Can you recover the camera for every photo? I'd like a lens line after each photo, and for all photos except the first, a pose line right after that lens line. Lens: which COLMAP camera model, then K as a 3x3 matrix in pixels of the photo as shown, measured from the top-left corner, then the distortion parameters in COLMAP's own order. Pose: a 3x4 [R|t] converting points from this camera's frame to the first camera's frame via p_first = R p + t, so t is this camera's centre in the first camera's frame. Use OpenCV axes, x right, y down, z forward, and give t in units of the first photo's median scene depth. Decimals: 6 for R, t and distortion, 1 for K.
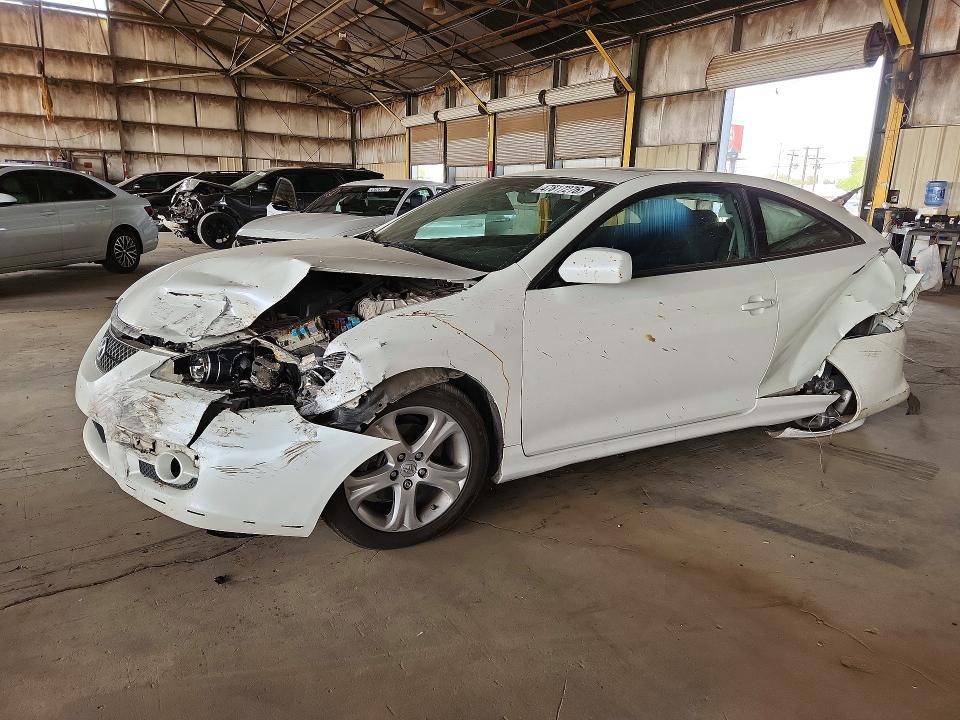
lens RADIAL K [[679.6, 0, 480.0], [0, 679.6, 360.0], [0, 0, 1]] dist [0.070212, -0.063642]
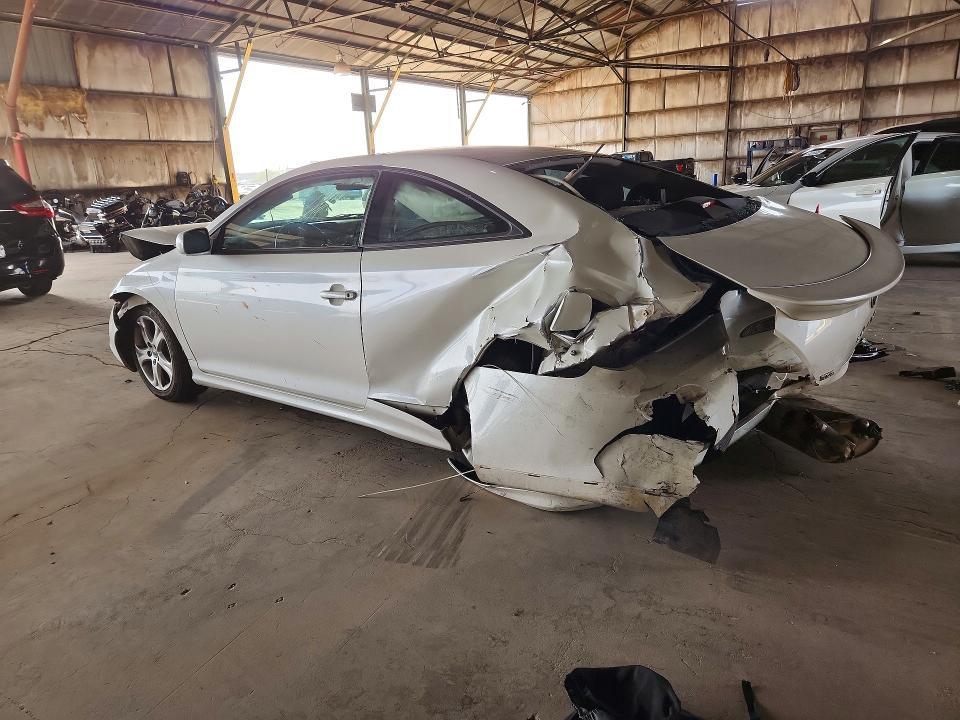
lens RADIAL K [[679.6, 0, 480.0], [0, 679.6, 360.0], [0, 0, 1]] dist [0.070212, -0.063642]
pose [[0.364477, 0.202822, -0.908856, 0.263230], [-0.160969, 0.975023, 0.153035, -0.032861], [0.917194, 0.090520, 0.388021, 0.158102]]
